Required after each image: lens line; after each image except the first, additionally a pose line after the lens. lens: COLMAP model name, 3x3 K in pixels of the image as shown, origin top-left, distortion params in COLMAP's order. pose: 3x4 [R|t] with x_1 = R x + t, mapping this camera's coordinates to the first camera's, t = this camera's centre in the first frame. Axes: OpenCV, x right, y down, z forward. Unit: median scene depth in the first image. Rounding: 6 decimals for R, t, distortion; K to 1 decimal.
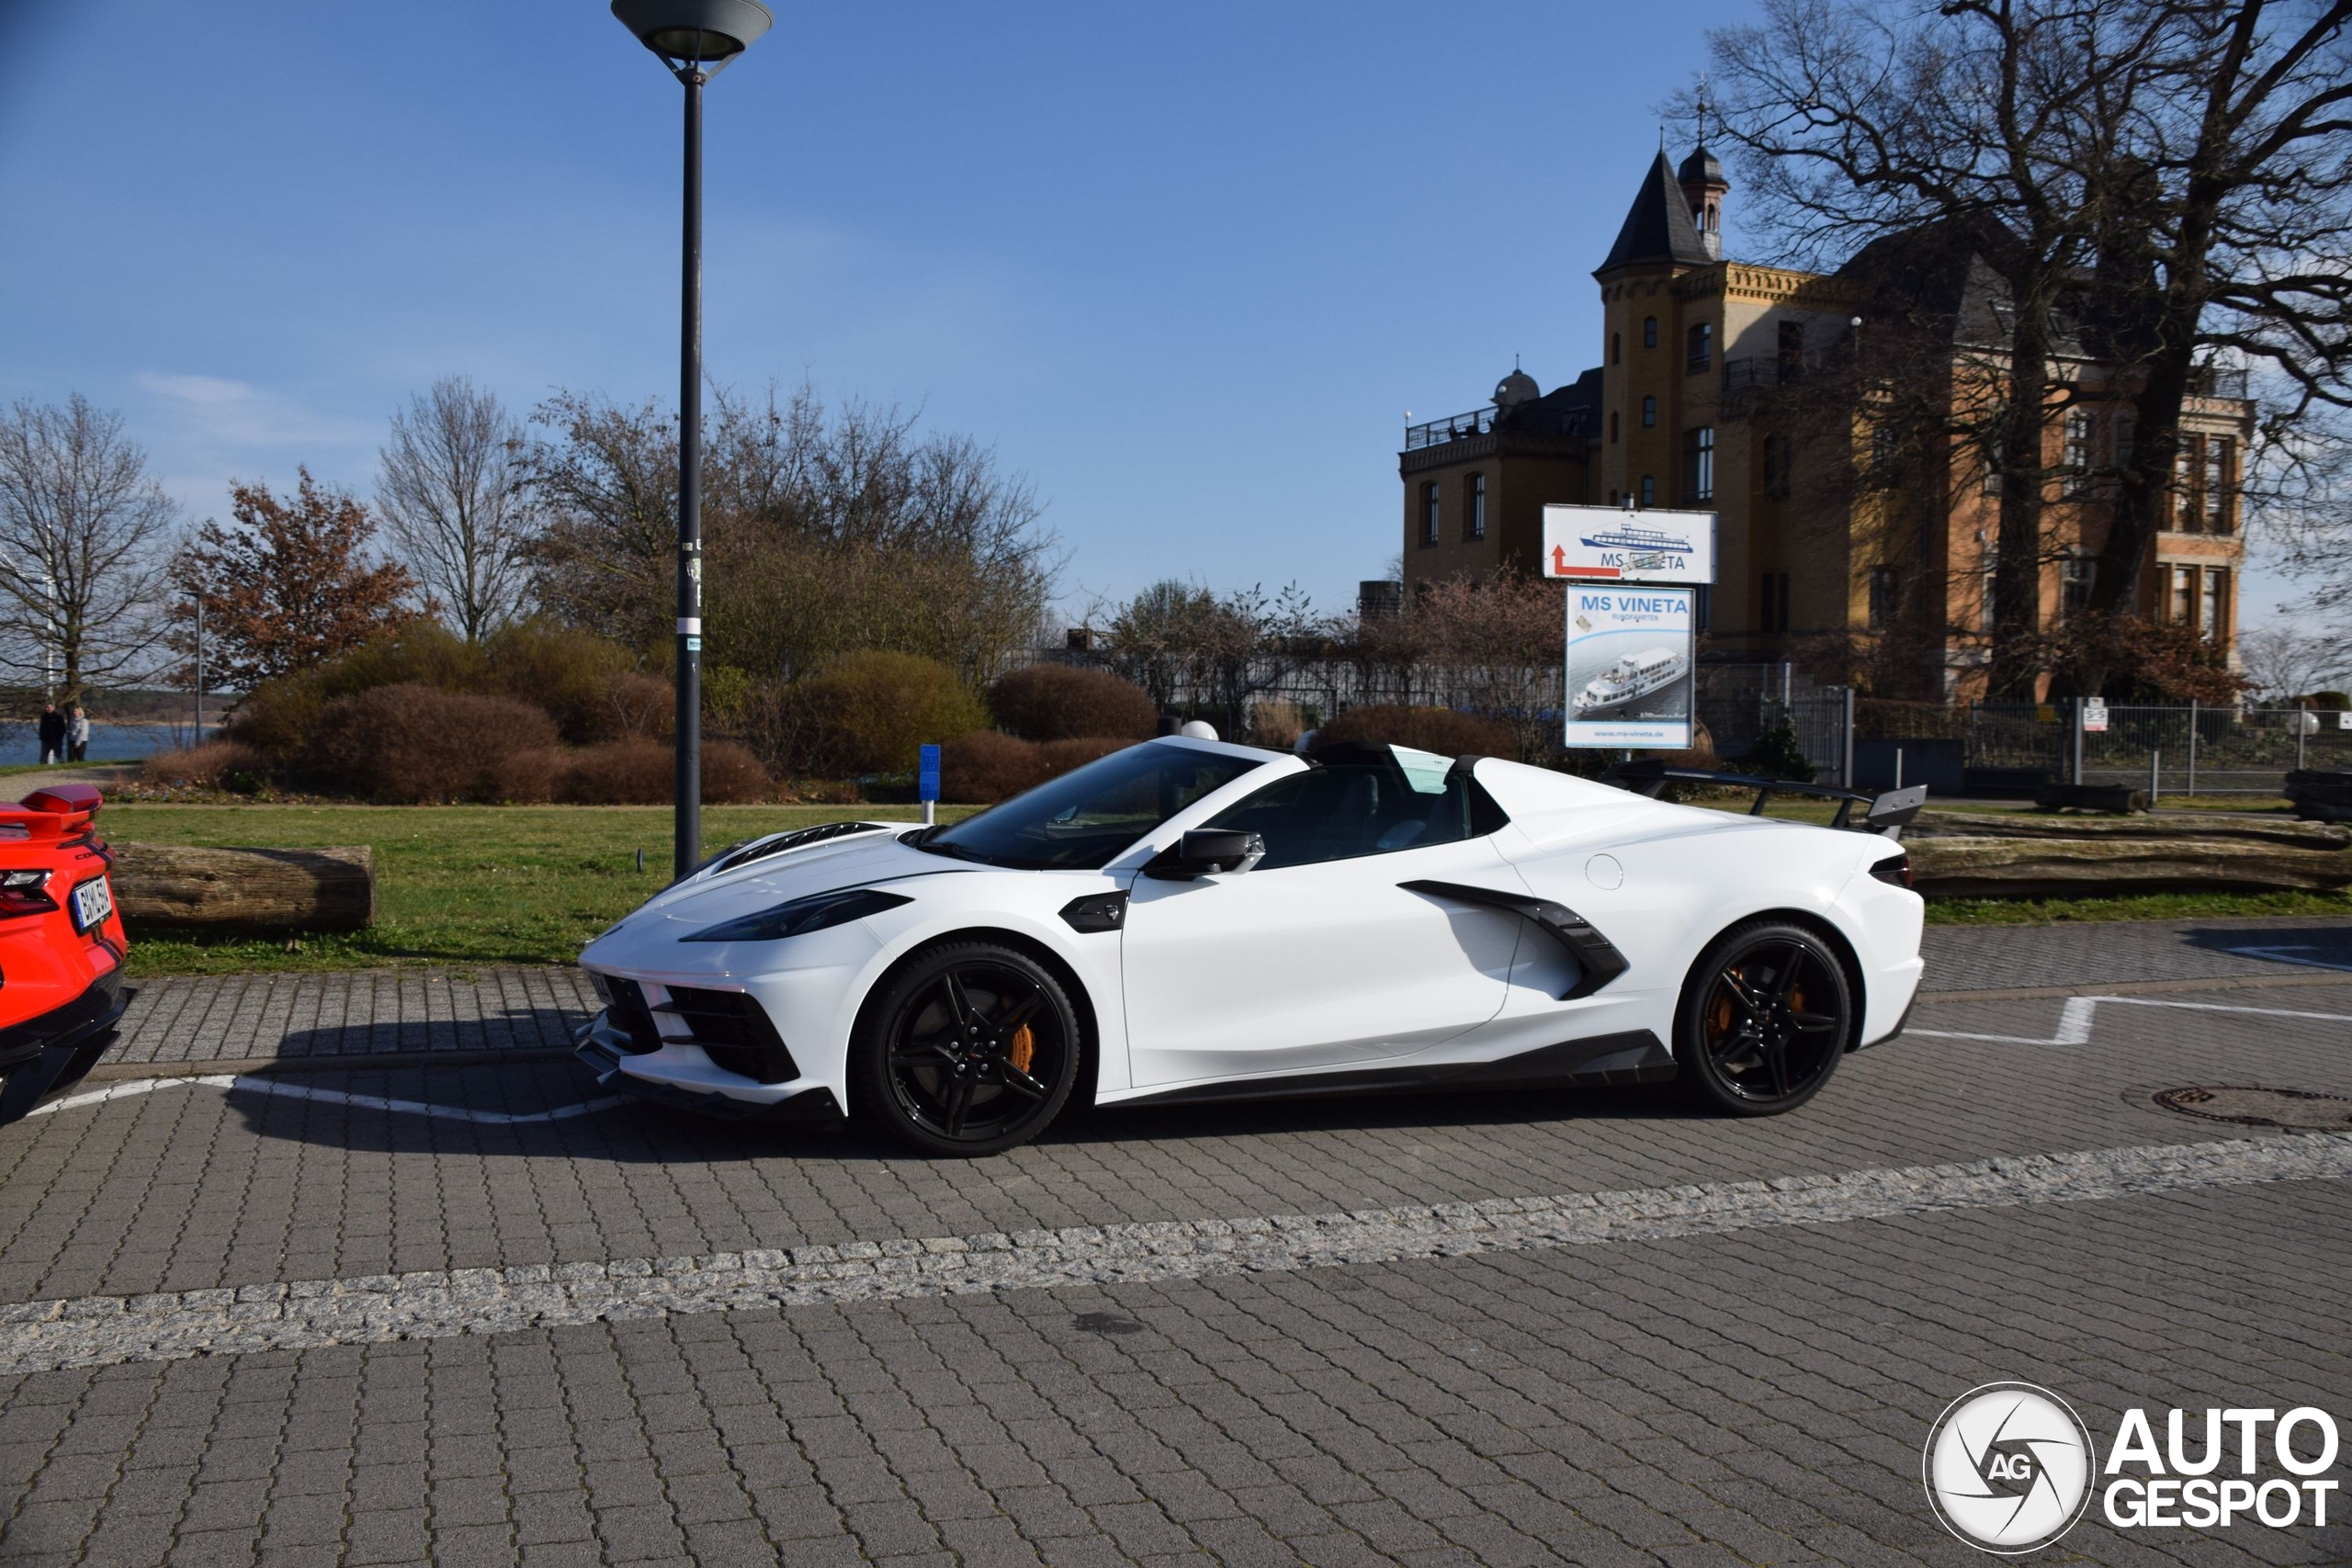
lens RADIAL K [[2098.2, 0, 1152.9], [0, 2098.2, 800.7], [0, 0, 1]] dist [-0.031996, 0.091930]
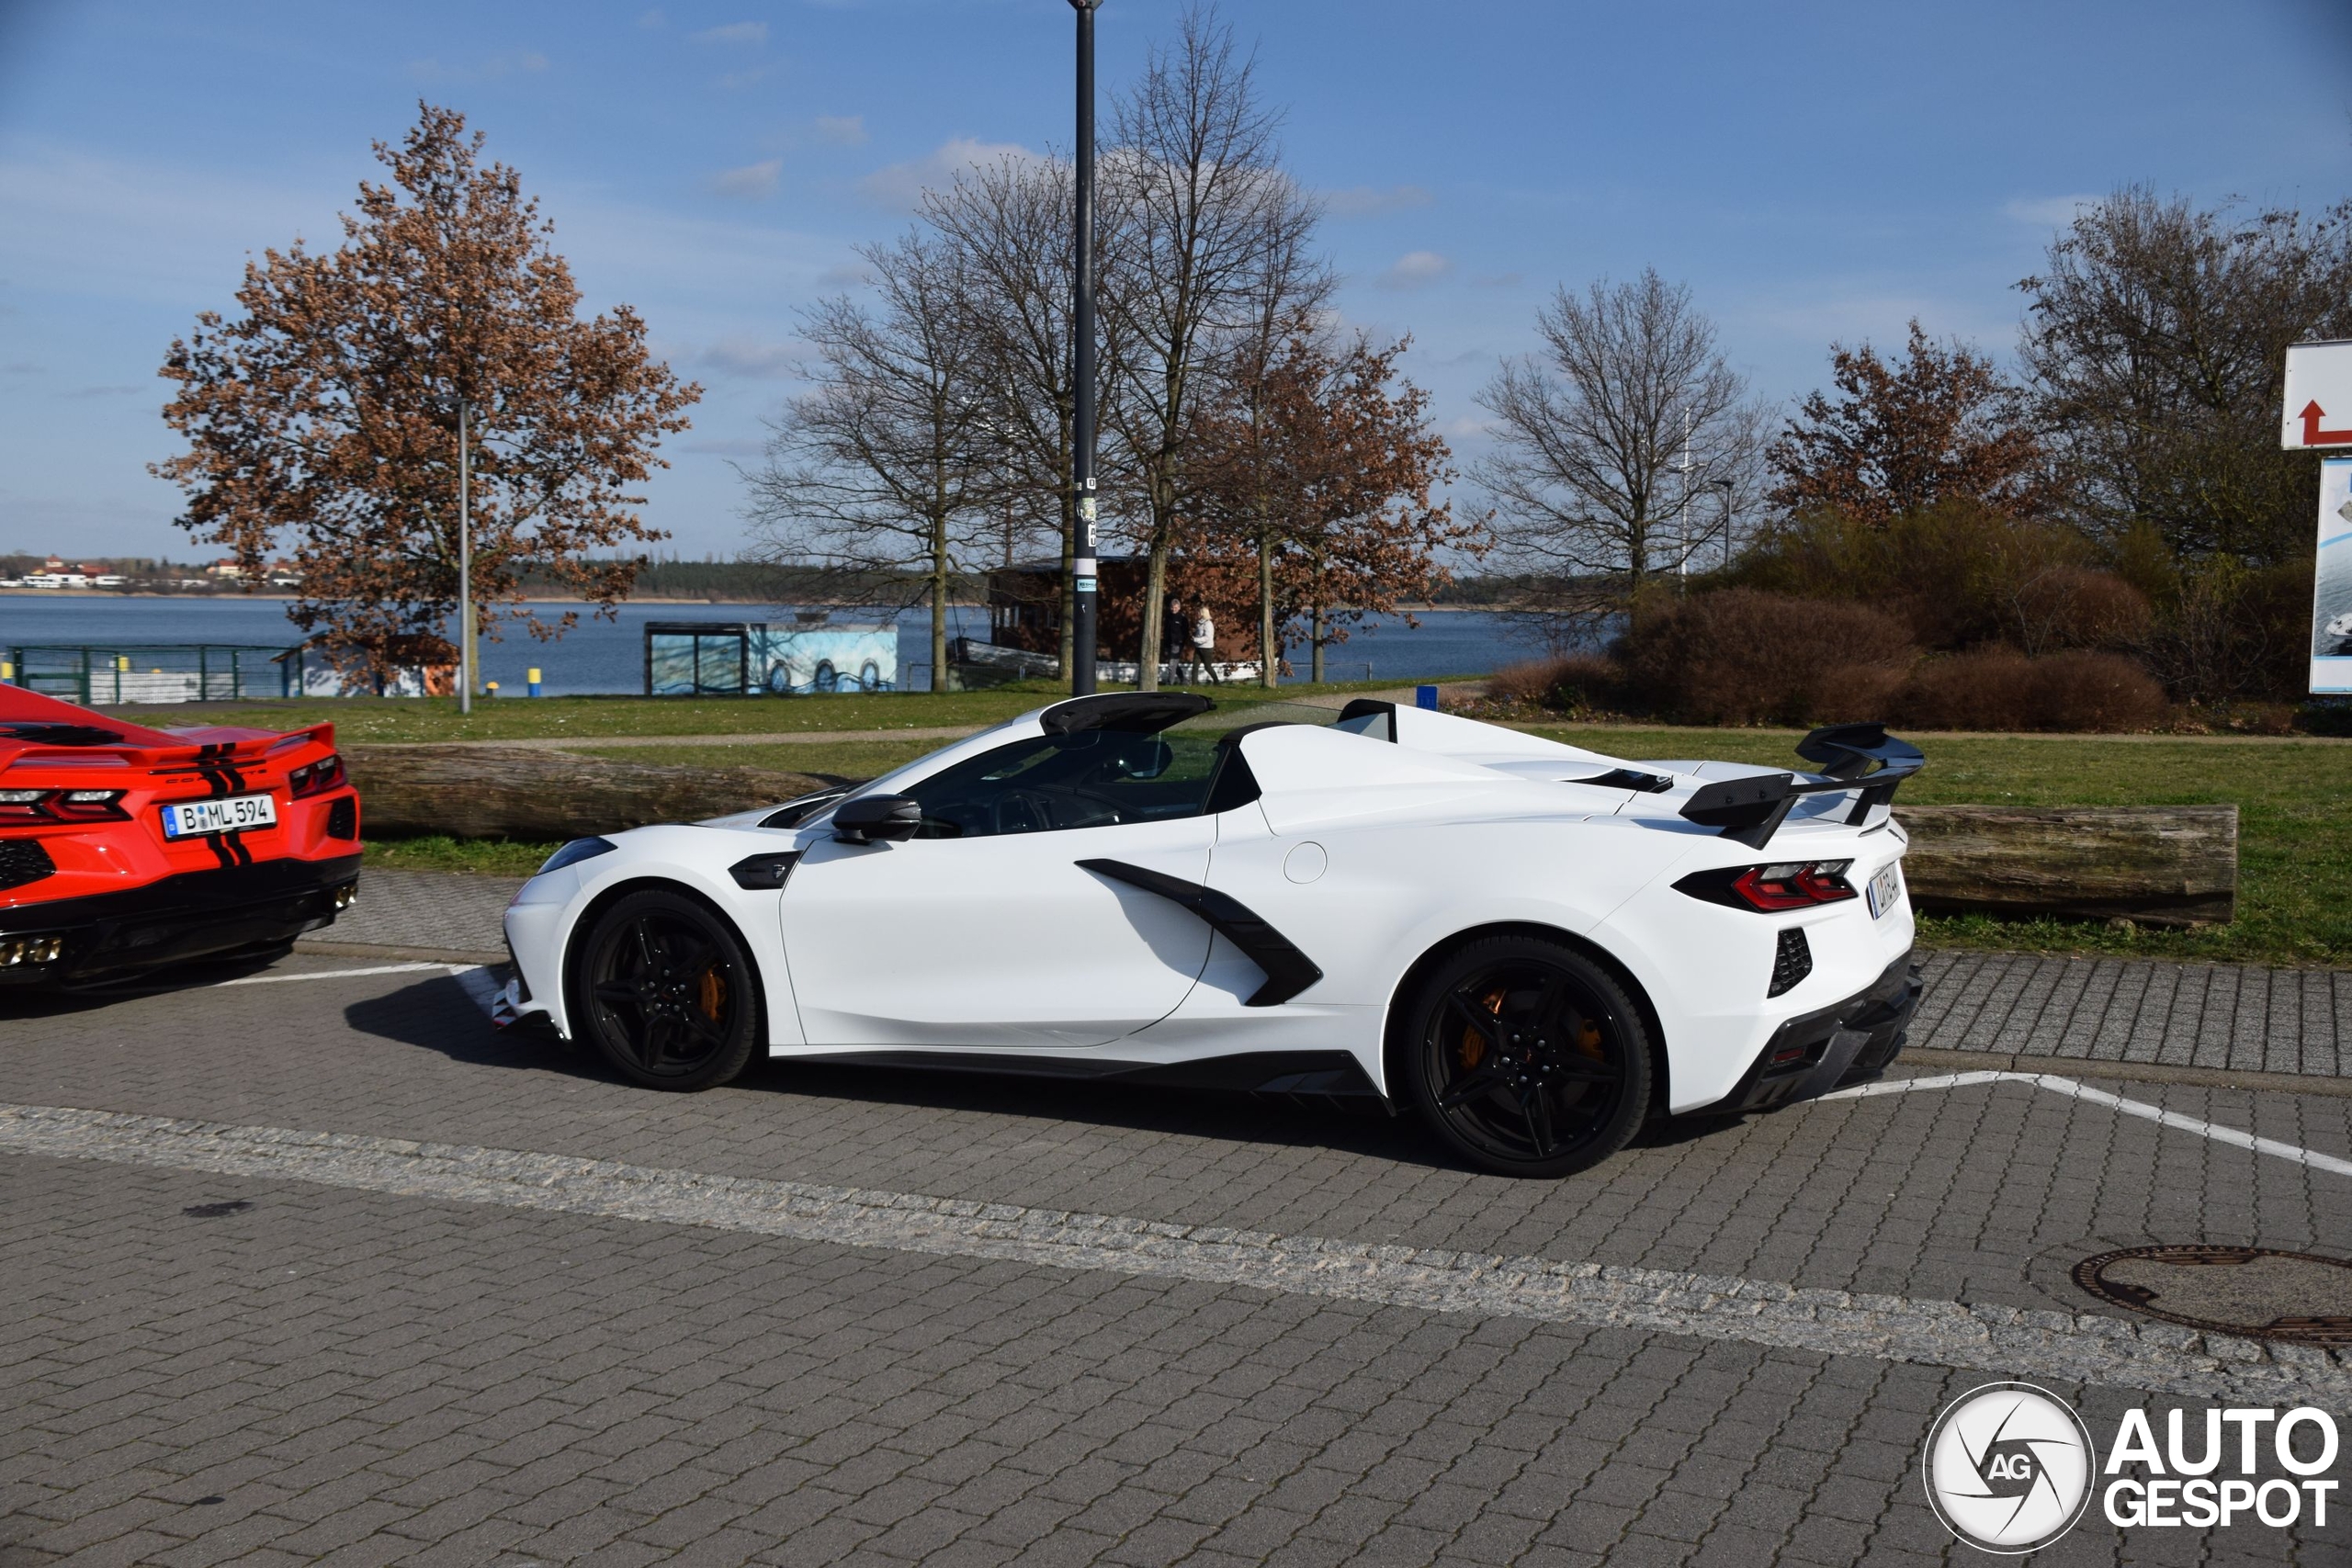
lens RADIAL K [[2538.0, 0, 1139.5], [0, 2538.0, 778.1], [0, 0, 1]] dist [0.081950, 0.000000]
pose [[0.729675, 0.036498, -0.682819, 0.623409], [-0.018147, 0.999256, 0.034019, -0.024652], [0.683553, -0.012431, 0.729795, 0.138322]]
